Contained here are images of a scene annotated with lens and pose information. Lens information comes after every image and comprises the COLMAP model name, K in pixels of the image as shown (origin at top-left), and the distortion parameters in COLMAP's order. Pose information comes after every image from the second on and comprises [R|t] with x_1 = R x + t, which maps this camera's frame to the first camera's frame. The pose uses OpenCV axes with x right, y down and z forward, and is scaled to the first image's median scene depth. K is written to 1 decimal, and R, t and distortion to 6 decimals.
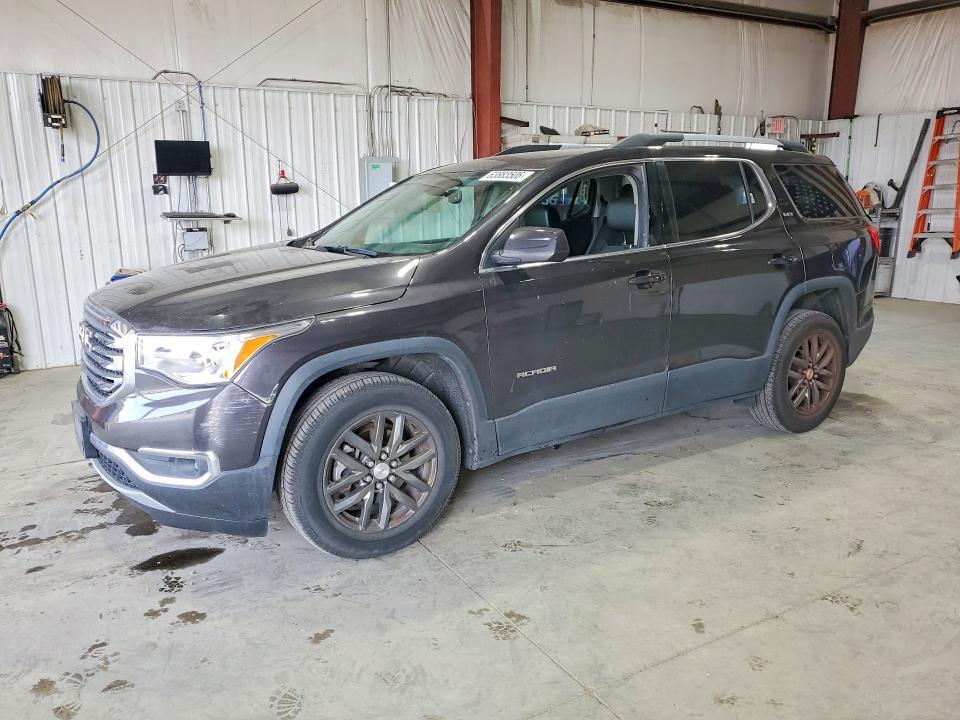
lens RADIAL K [[787.8, 0, 482.8], [0, 787.8, 361.2], [0, 0, 1]] dist [-0.002656, 0.027698]
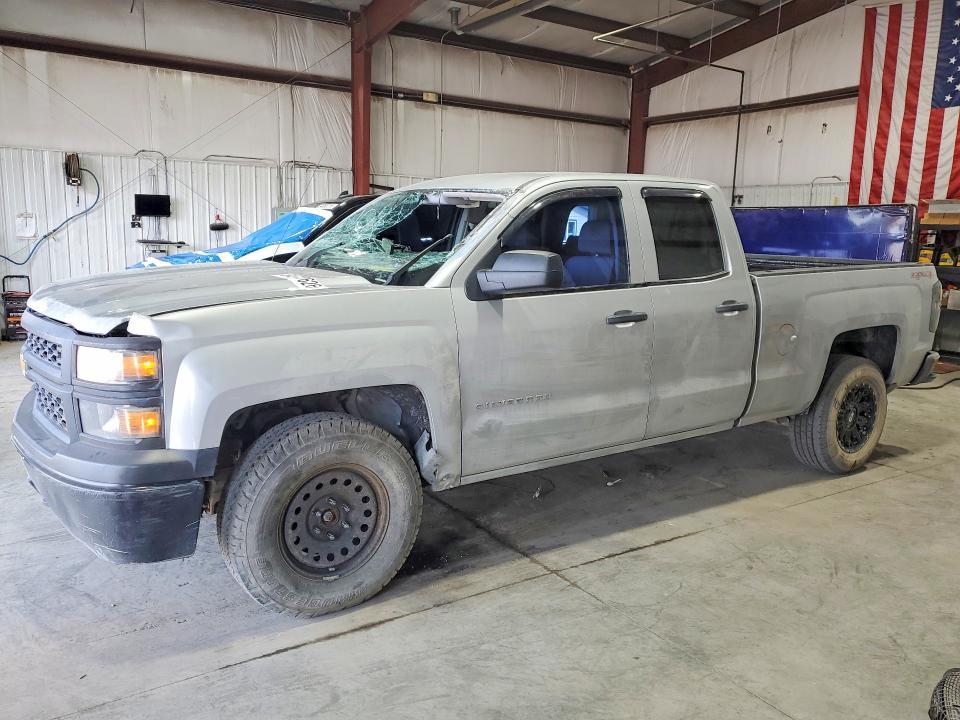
lens RADIAL K [[742.7, 0, 472.8], [0, 742.7, 350.0], [0, 0, 1]] dist [-0.006792, 0.022638]
pose [[0.997657, 0.025150, 0.063620, 0.159820], [-0.021680, 0.998269, -0.054668, 0.090839], [-0.064884, 0.053161, 0.996476, -0.470805]]
